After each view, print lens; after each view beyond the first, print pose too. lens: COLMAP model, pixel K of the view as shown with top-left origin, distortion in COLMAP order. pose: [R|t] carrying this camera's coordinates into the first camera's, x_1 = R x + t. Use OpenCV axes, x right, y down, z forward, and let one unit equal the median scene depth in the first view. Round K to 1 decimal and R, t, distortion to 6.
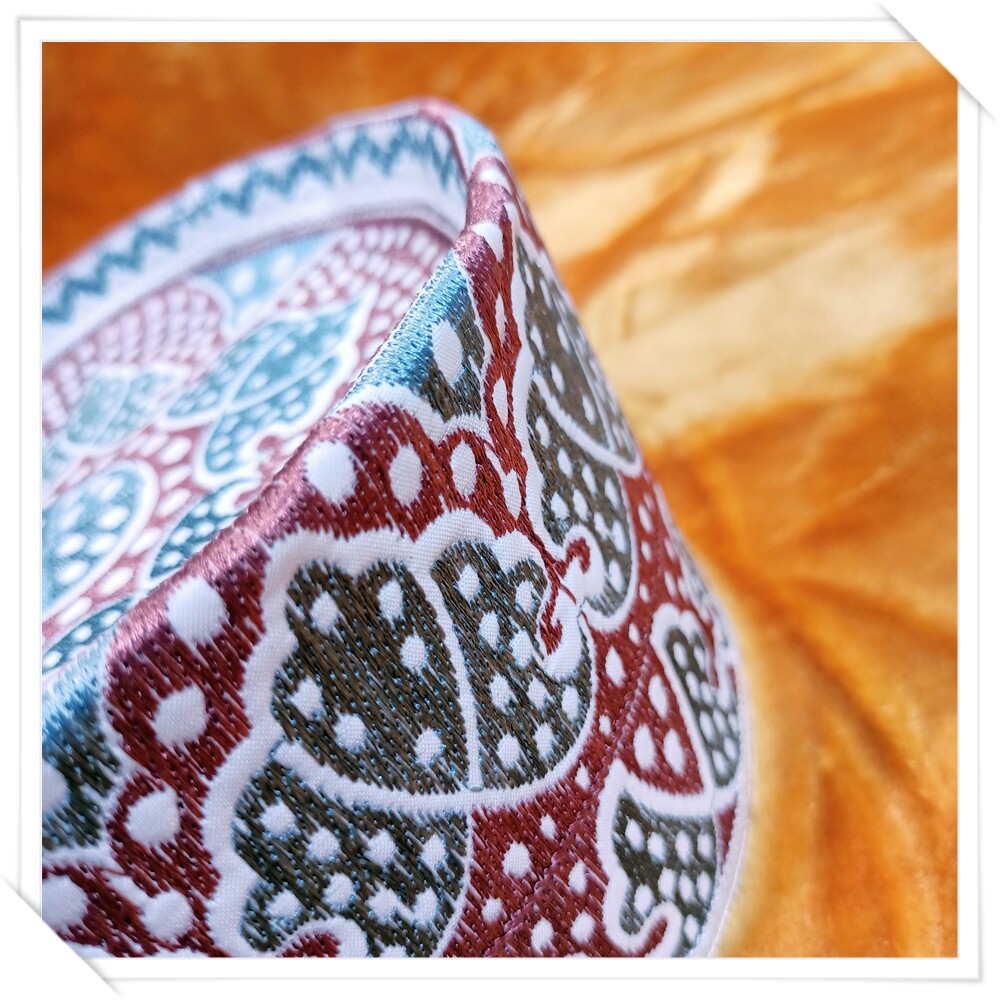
lens RADIAL K [[832.0, 0, 500.0], [0, 832.0, 500.0], [0, 0, 1]] dist [0.054804, -0.209440]
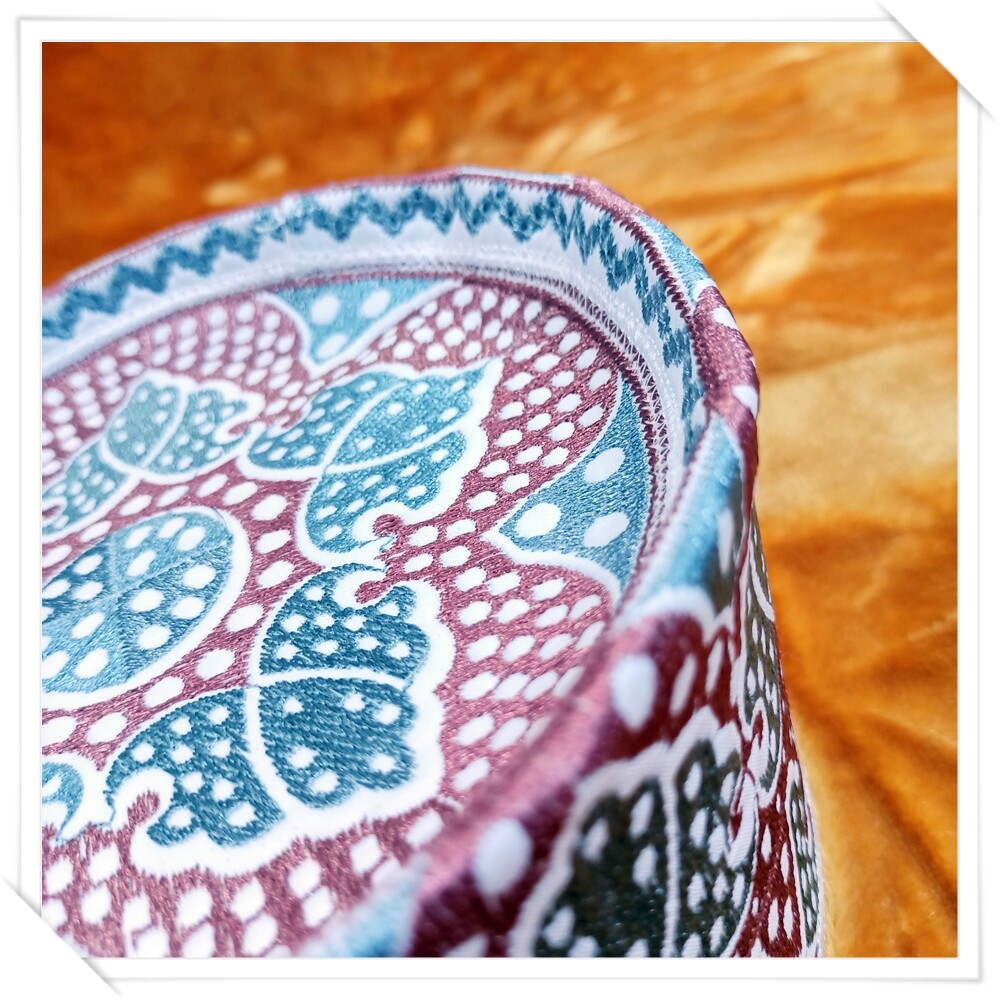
lens RADIAL K [[832.0, 0, 500.0], [0, 832.0, 500.0], [0, 0, 1]] dist [0.054804, -0.209440]
pose [[0.984958, 0.145832, 0.092686, -0.237524], [-0.146795, 0.989160, 0.003613, -0.114133], [-0.091154, -0.017164, 0.995689, 0.063401]]
